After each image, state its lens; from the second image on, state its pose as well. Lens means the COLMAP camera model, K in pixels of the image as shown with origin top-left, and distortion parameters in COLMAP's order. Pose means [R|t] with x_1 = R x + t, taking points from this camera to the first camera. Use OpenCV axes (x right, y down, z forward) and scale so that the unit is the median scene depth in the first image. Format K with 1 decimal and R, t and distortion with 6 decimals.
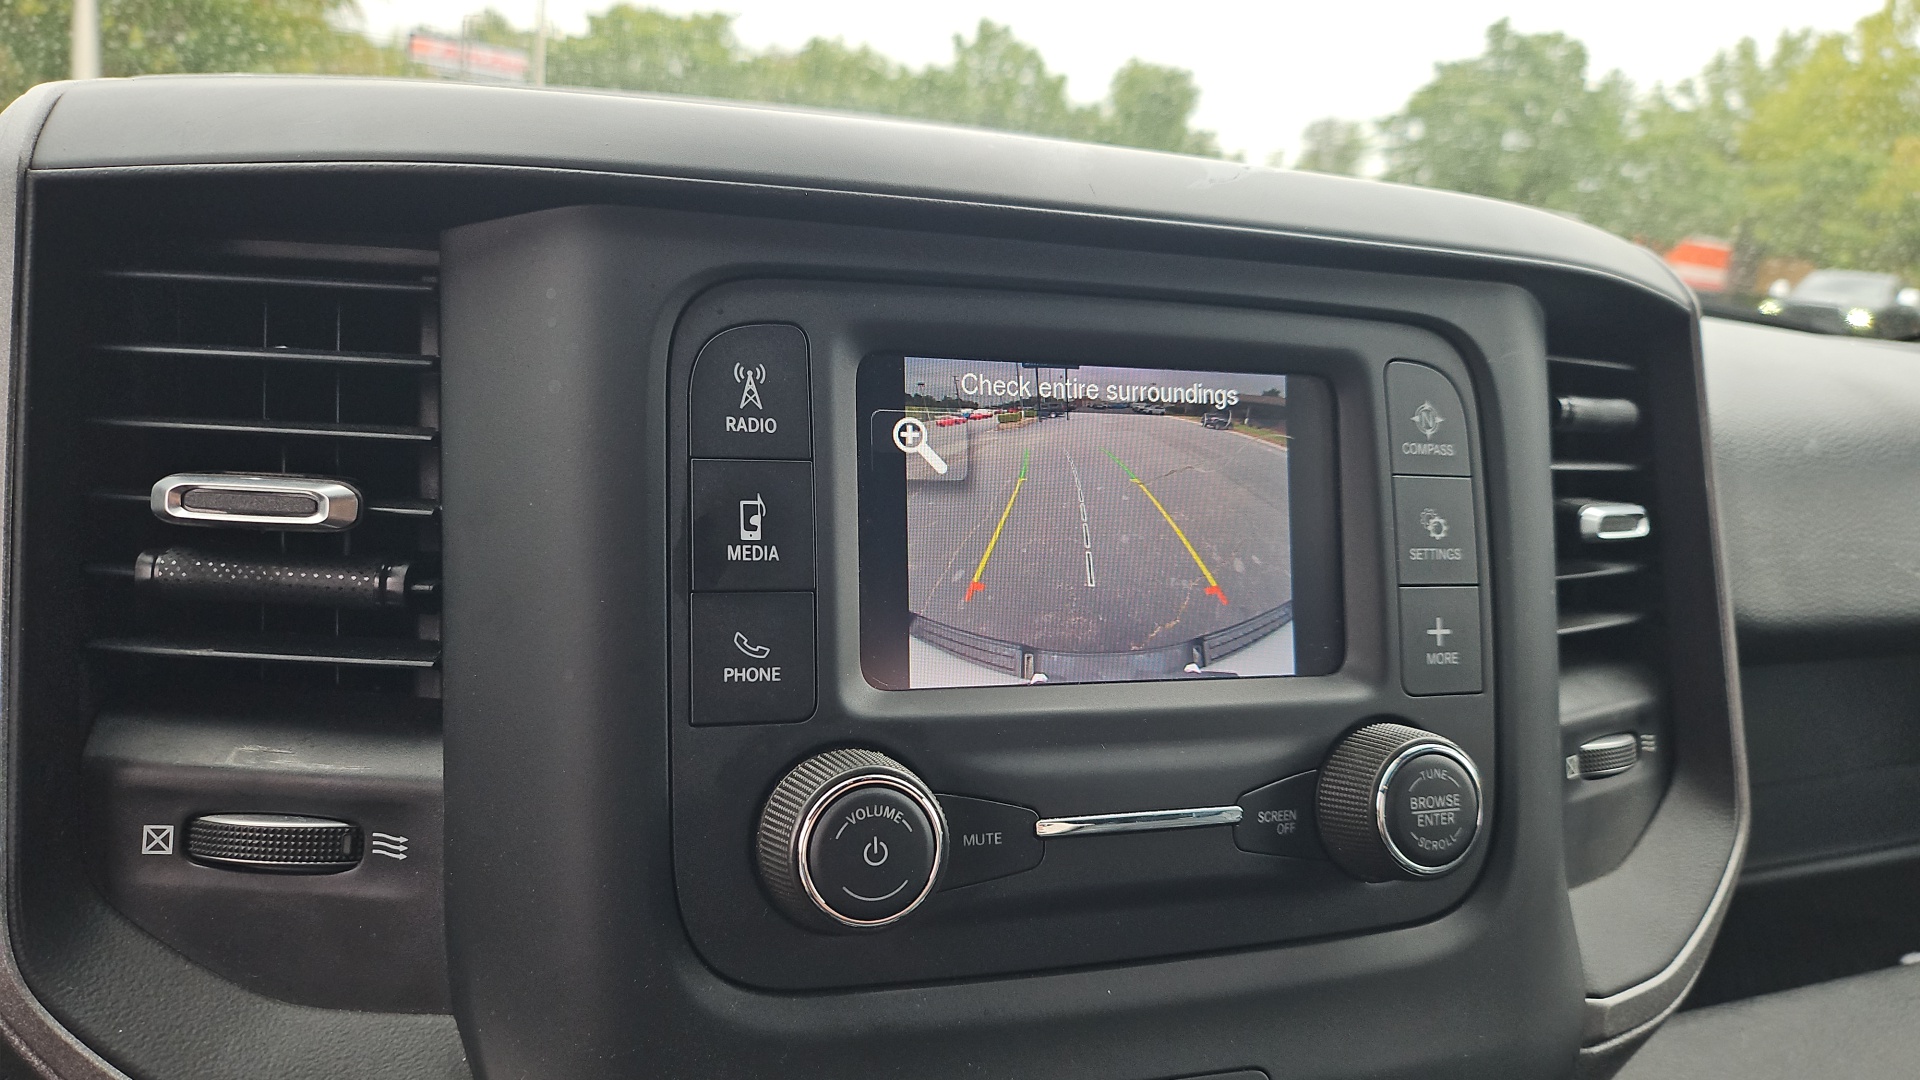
lens RADIAL K [[1399.3, 0, 972.1], [0, 1399.3, 547.6], [0, 0, 1]] dist [0.048863, -0.072338]
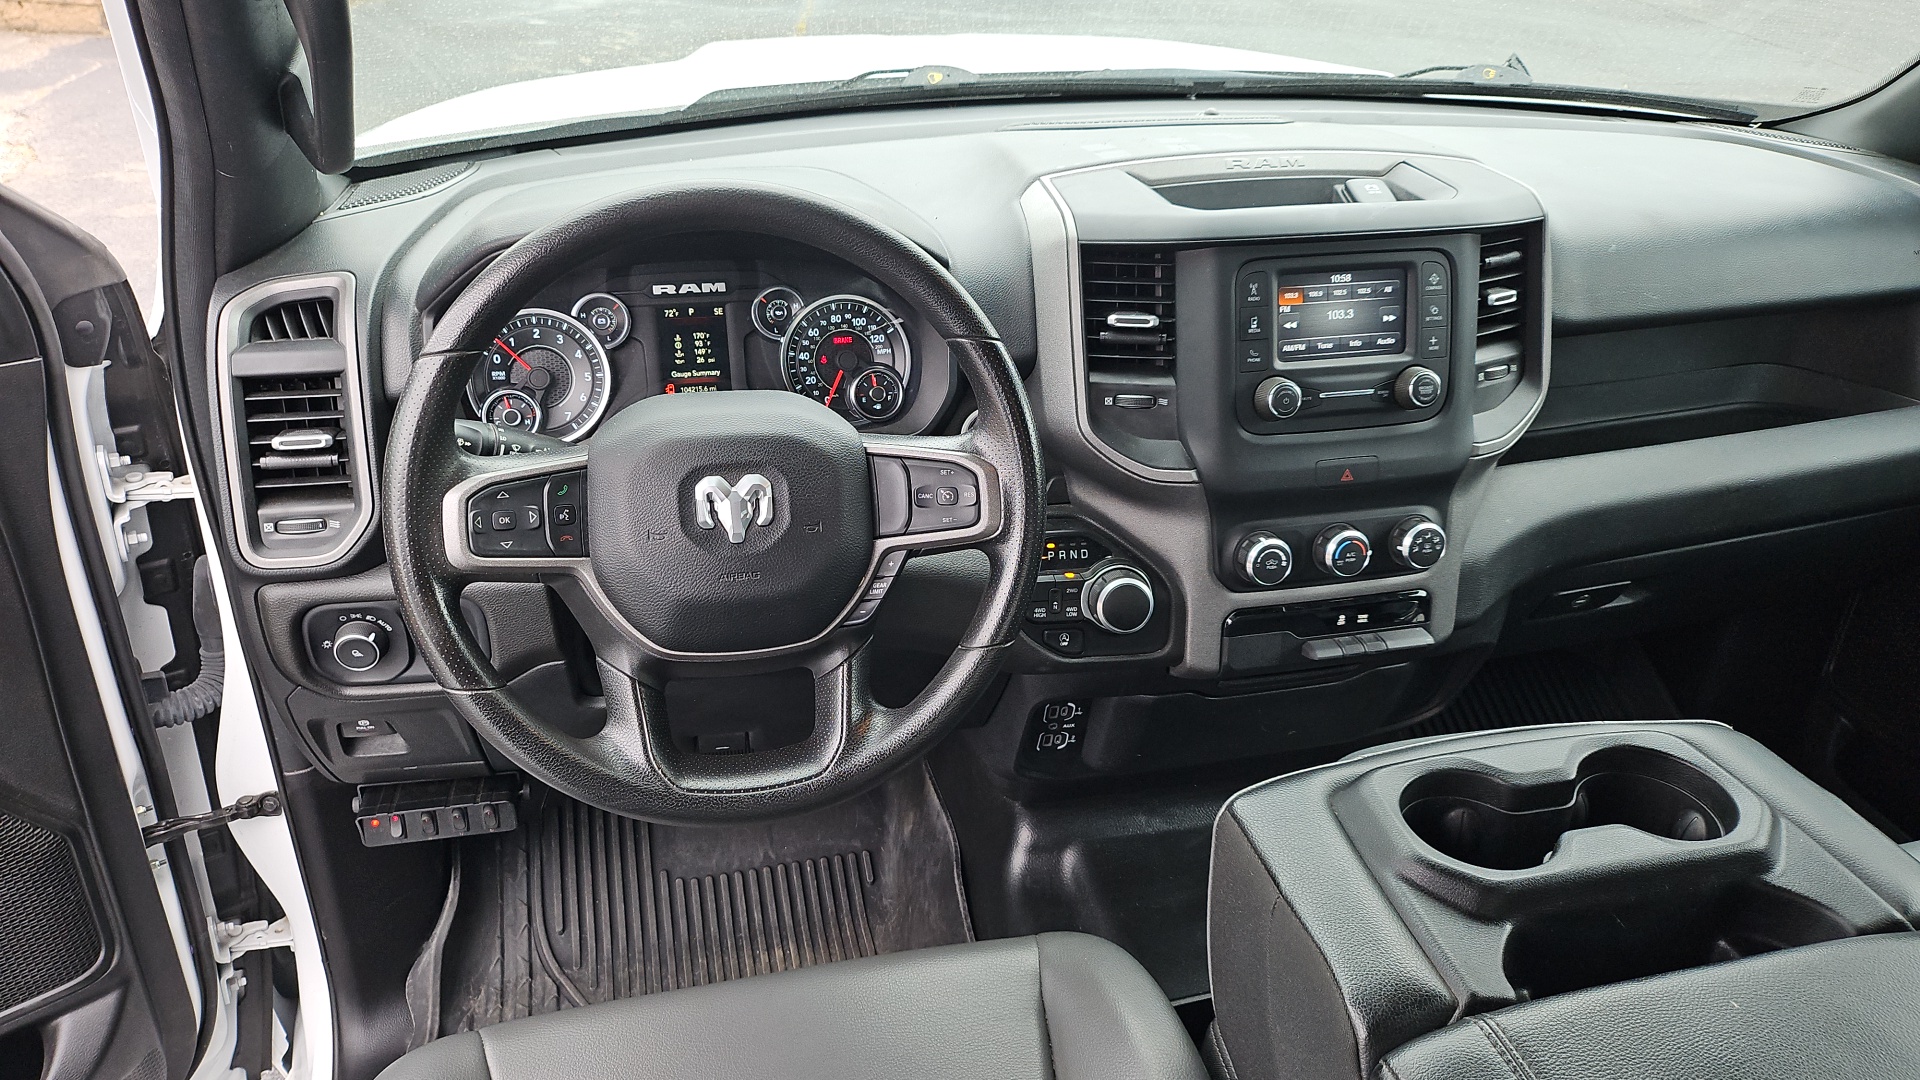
lens RADIAL K [[1337.9, 0, 969.1], [0, 1337.9, 536.4], [0, 0, 1]] dist [0.058309, -0.060575]
pose [[0.991896, -0.001007, -0.127047, -0.437729], [0.034955, 0.963541, 0.265267, -0.443630], [0.122148, -0.267558, 0.955768, -2.762989]]
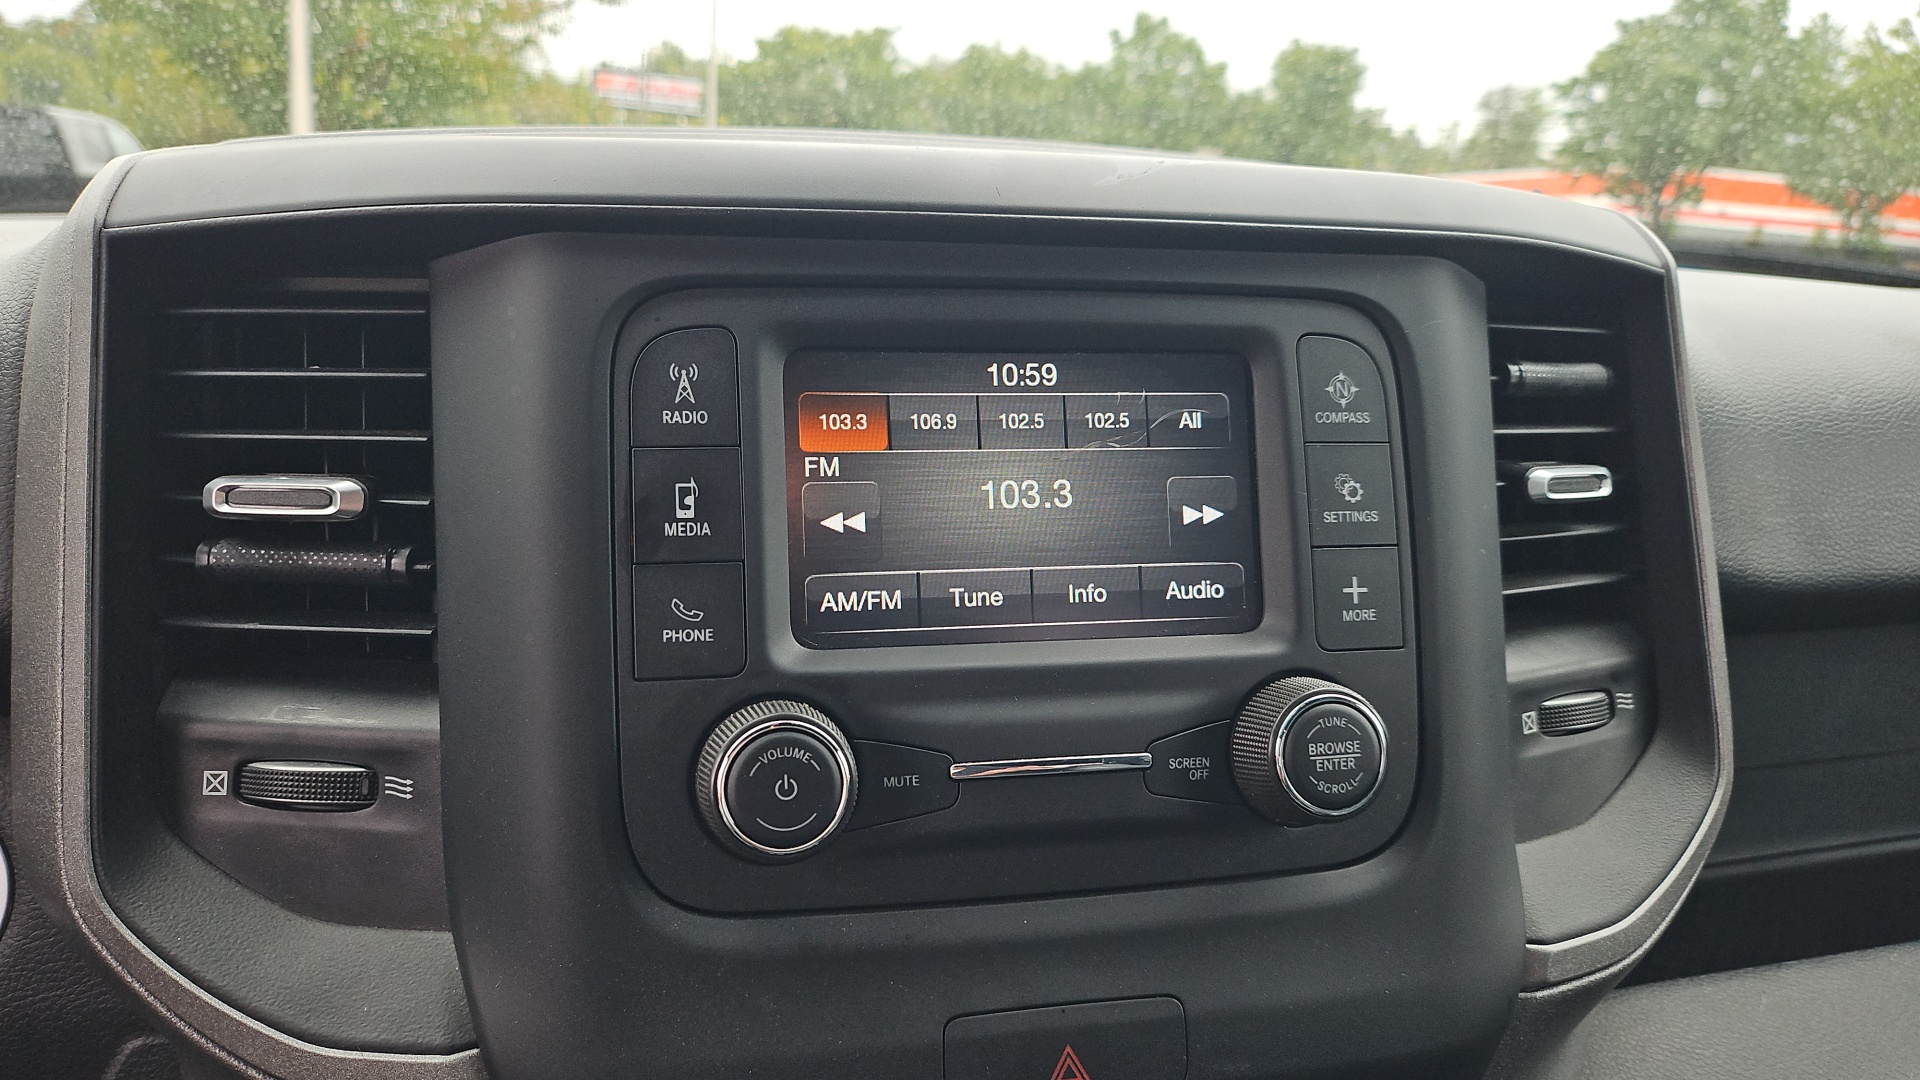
lens RADIAL K [[1399.5, 0, 960.0], [0, 1399.5, 540.0], [0, 0, 1]] dist [0.057488, -0.075426]
pose [[0.990010, -0.026535, -0.138481, 0.200715], [0.025813, 0.999642, -0.007010, 0.023894], [0.138617, 0.003366, 0.990340, -0.092003]]
